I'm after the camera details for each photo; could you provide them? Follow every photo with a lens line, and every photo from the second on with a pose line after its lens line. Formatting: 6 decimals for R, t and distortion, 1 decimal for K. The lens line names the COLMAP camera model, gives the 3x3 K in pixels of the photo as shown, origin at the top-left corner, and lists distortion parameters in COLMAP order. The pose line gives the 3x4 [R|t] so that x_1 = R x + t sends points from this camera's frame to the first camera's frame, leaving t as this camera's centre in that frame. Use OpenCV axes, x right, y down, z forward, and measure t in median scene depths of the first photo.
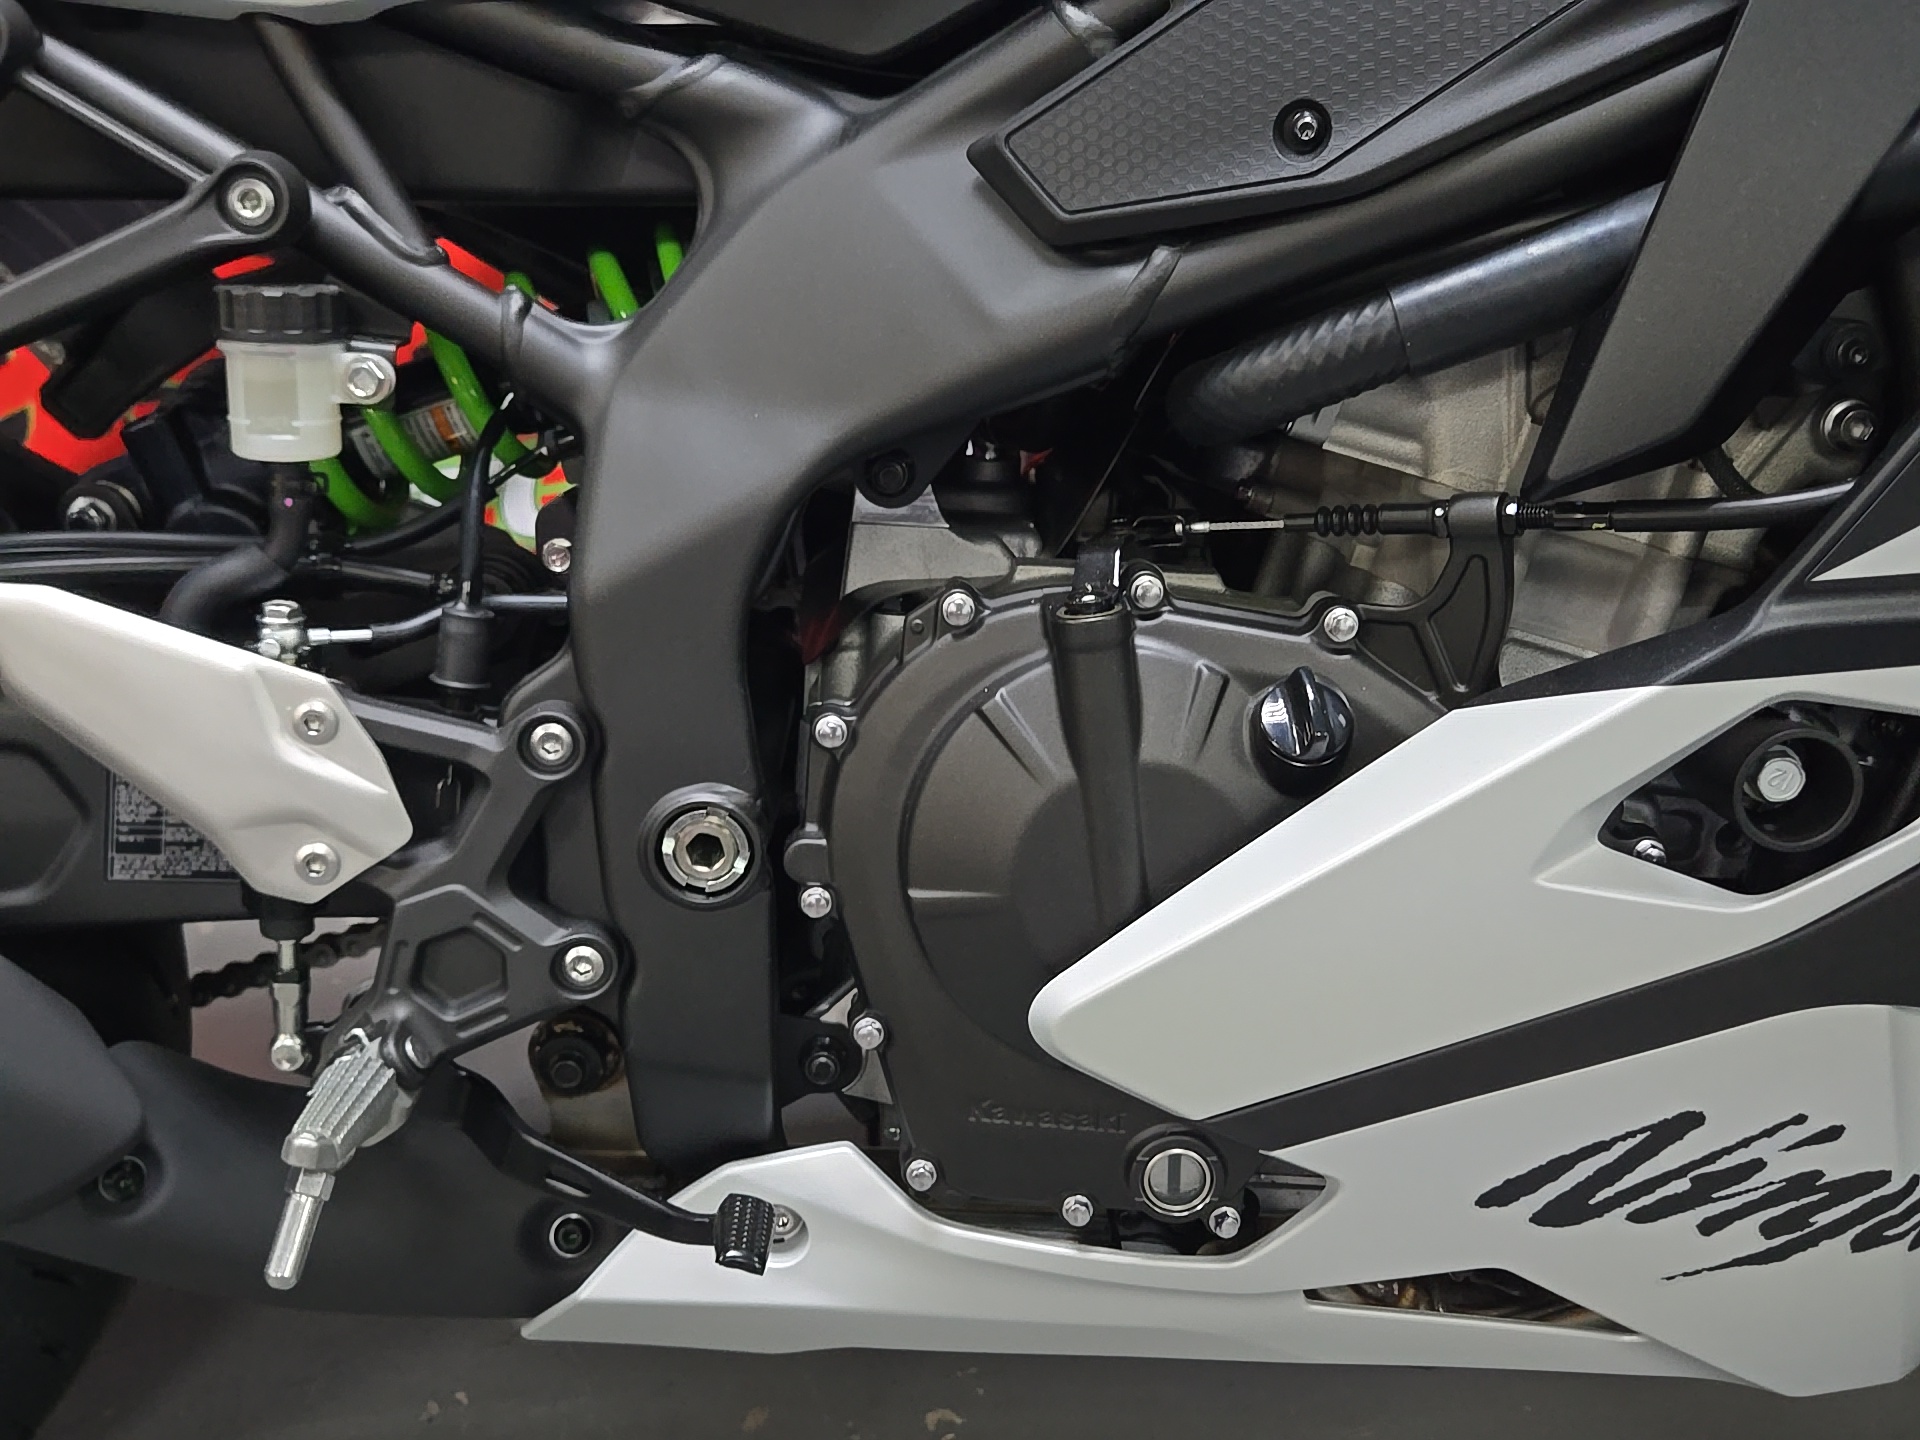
lens RADIAL K [[1914.3, 0, 960.0], [0, 1914.3, 720.0], [0, 0, 1]] dist [0.073417, -0.042960]
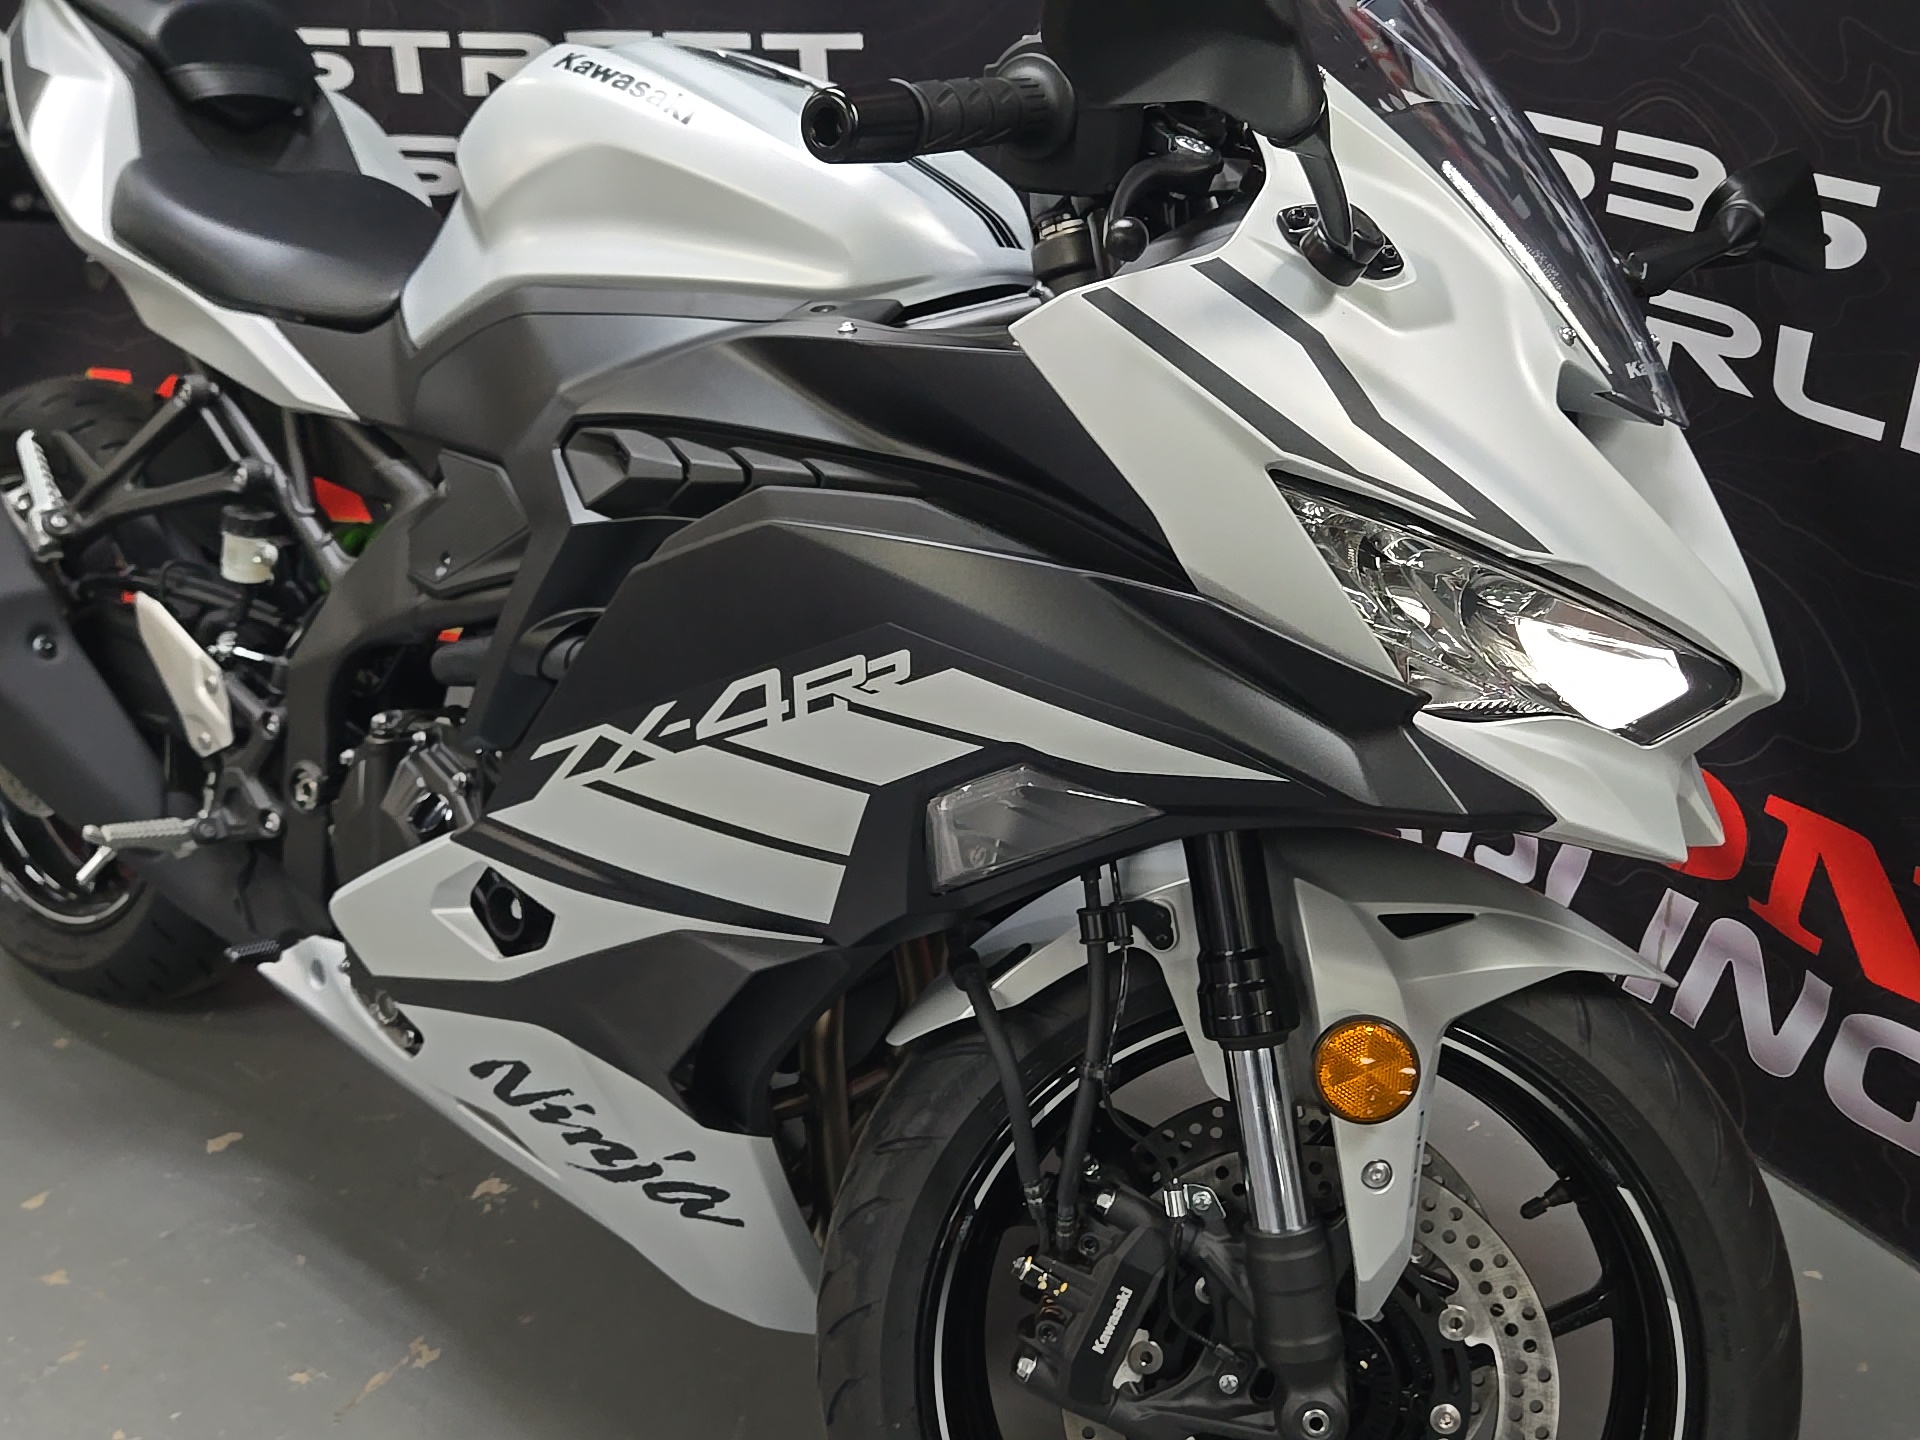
lens RADIAL K [[2065.8, 0, 965.3], [0, 2065.8, 726.3], [0, 0, 1]] dist [0.075313, -0.060087]
pose [[0.747943, 0.308820, -0.587547, 1.892940], [-0.319777, 0.943327, 0.088748, -0.476884], [0.581656, 0.121505, 0.804309, -0.545606]]
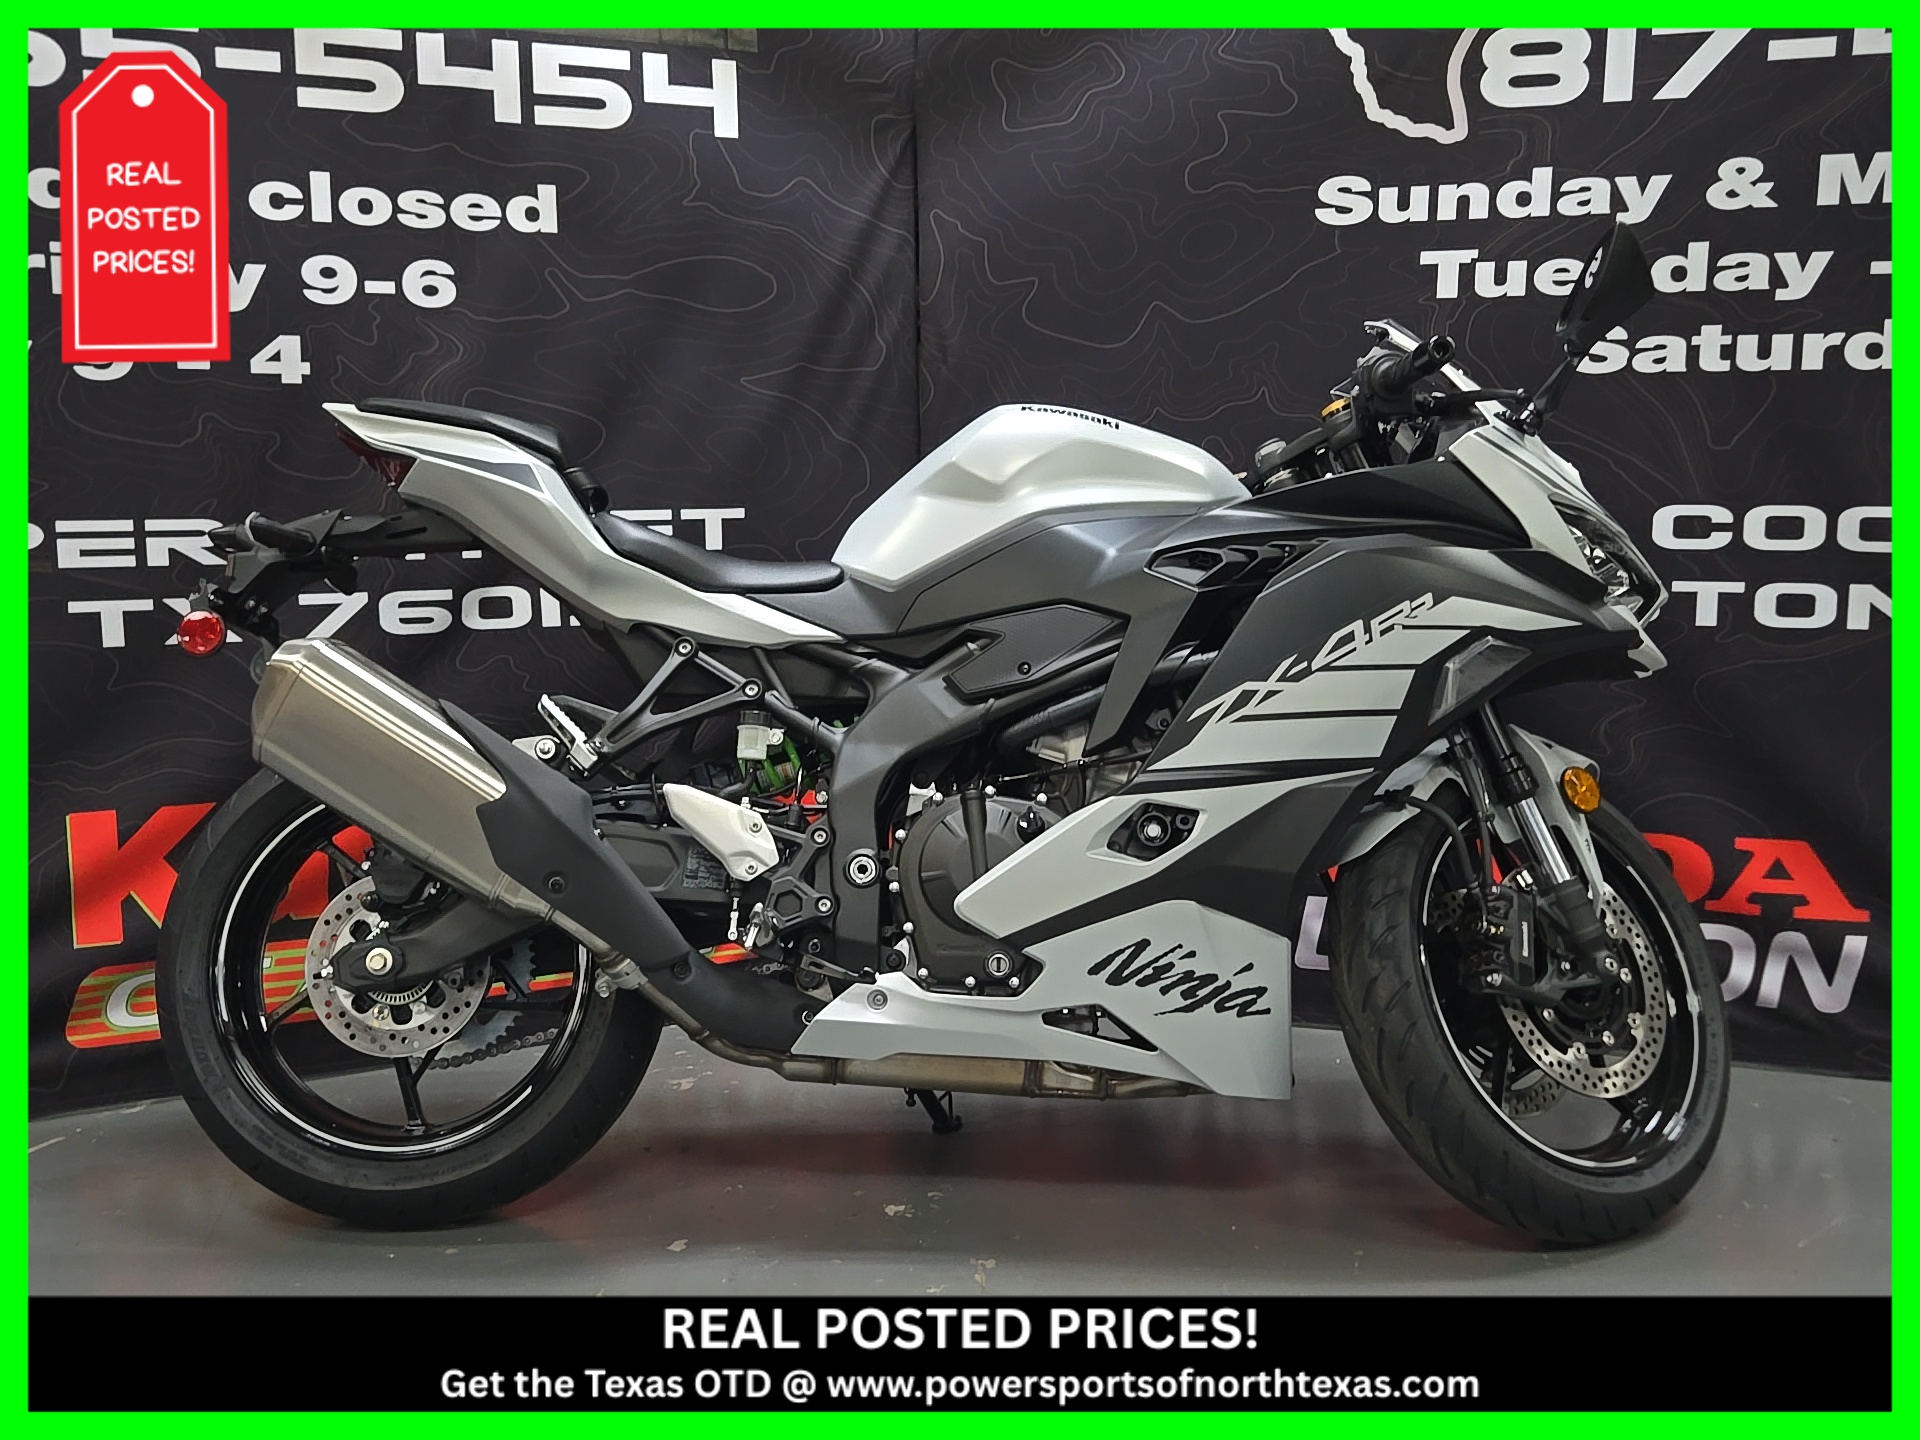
lens RADIAL K [[2065.8, 0, 965.3], [0, 2065.8, 726.3], [0, 0, 1]] dist [0.075313, -0.060087]
pose [[0.999675, 0.012445, -0.022238, 0.130190], [-0.020276, 0.917048, -0.398260, 1.308300], [0.015437, 0.398582, 0.917003, -2.498982]]
